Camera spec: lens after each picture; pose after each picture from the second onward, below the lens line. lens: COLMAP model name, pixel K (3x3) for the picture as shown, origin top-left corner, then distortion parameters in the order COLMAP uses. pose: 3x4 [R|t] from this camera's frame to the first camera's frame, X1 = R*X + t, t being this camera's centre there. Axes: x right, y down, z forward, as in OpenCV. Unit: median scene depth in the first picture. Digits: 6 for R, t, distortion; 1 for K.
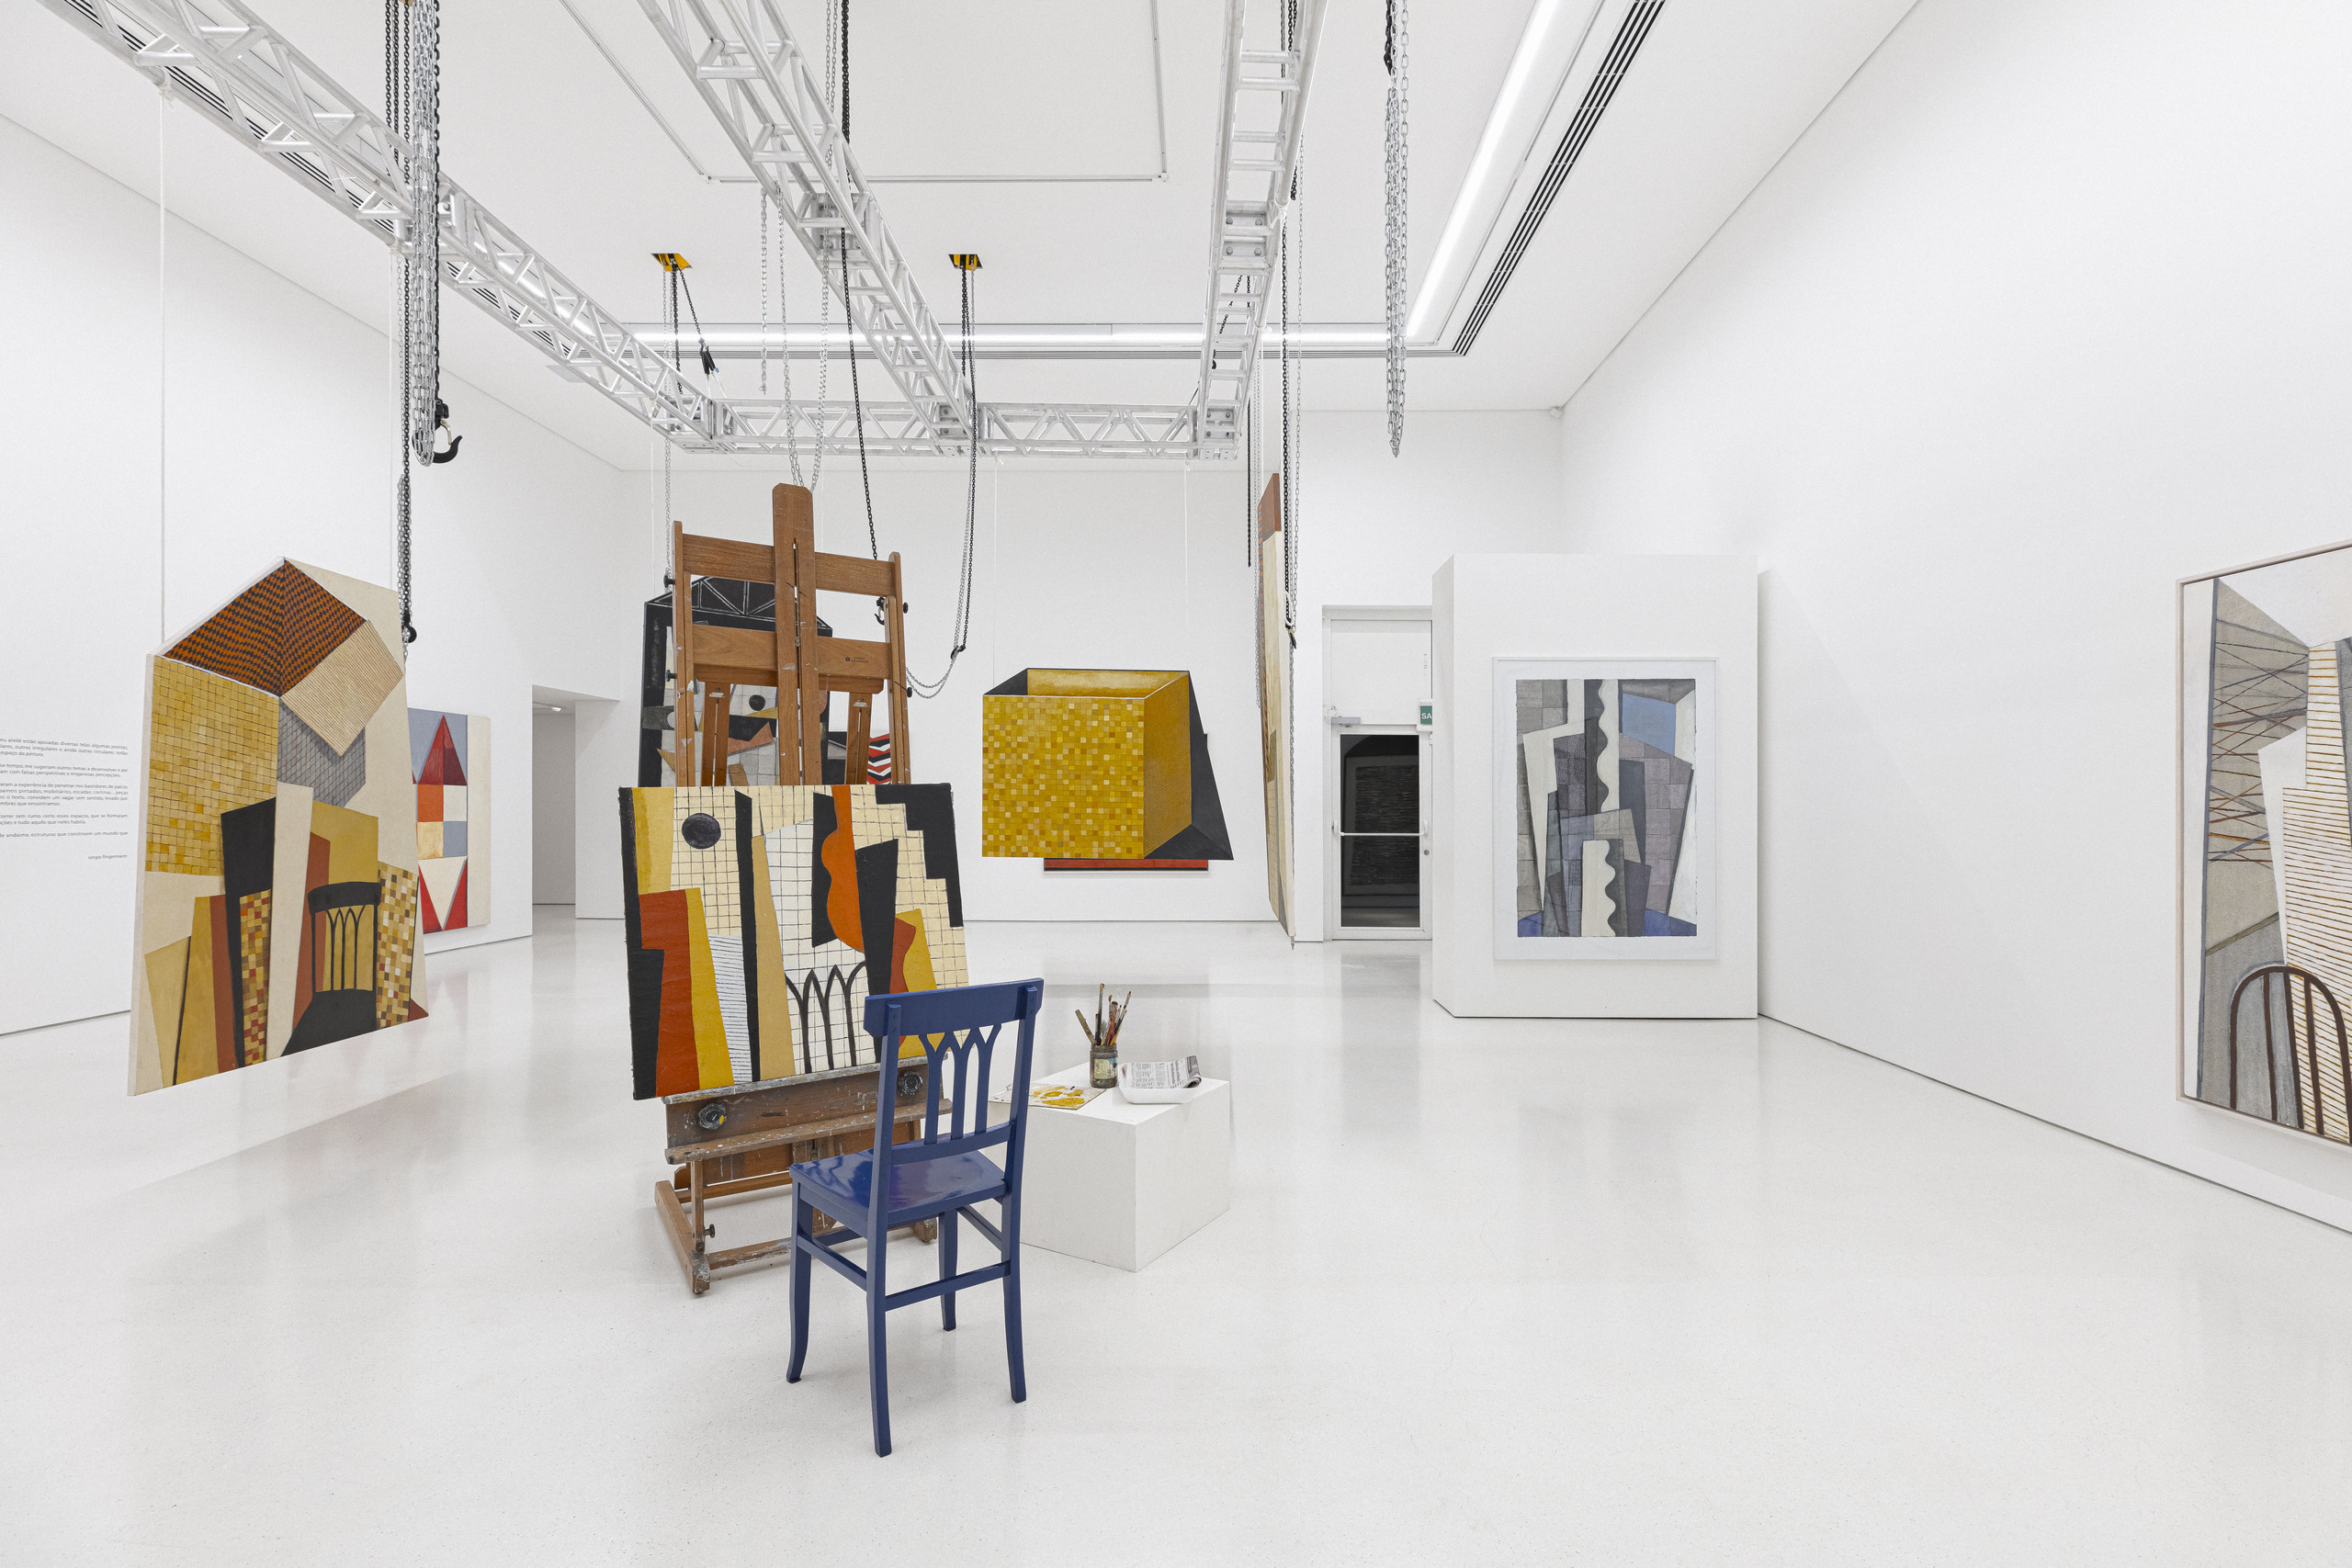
lens RADIAL K [[1094.8, 0, 1175.7], [0, 1094.8, 806.8], [0, 0, 1]] dist [0.002788, -0.000259]
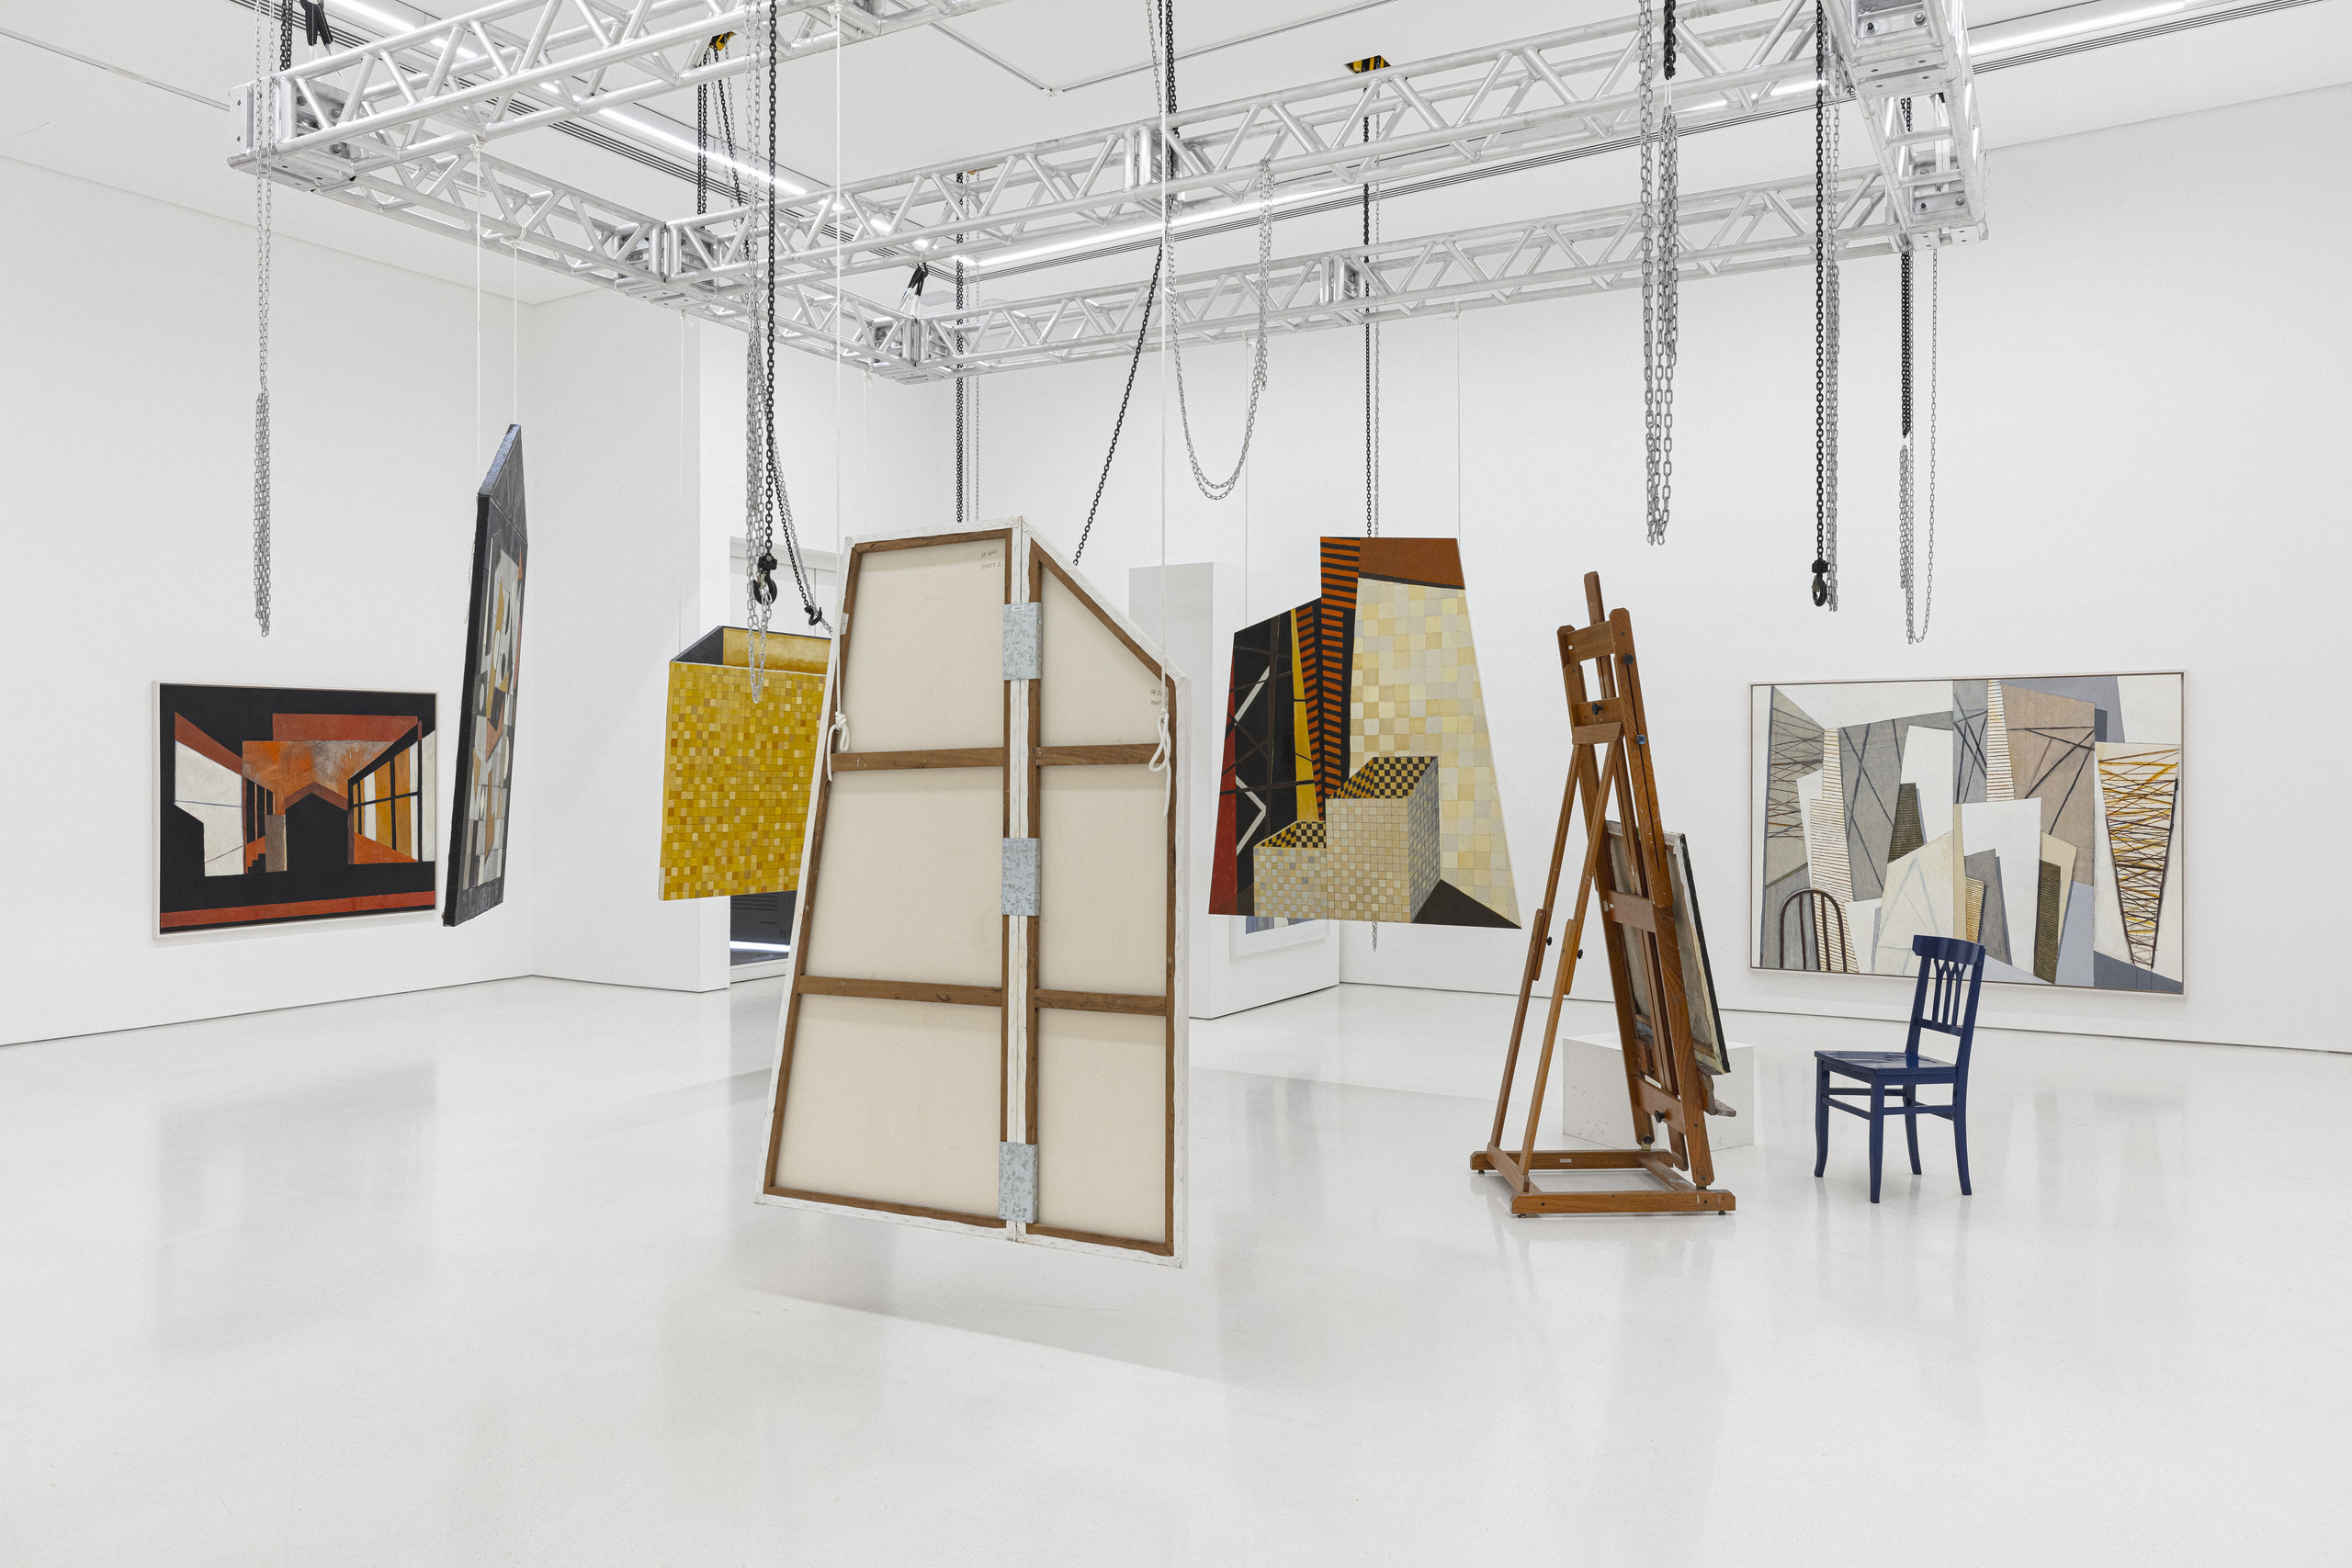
lens RADIAL K [[1711.8, 0, 1176.5], [0, 1711.8, 770.6], [0, 0, 1]] dist [0.001230, -0.000167]
pose [[0.484774, -0.007624, 0.874606, -0.952469], [0.004905, 0.999970, 0.005999, -0.039512], [-0.874625, 0.001382, 0.484797, 0.216913]]
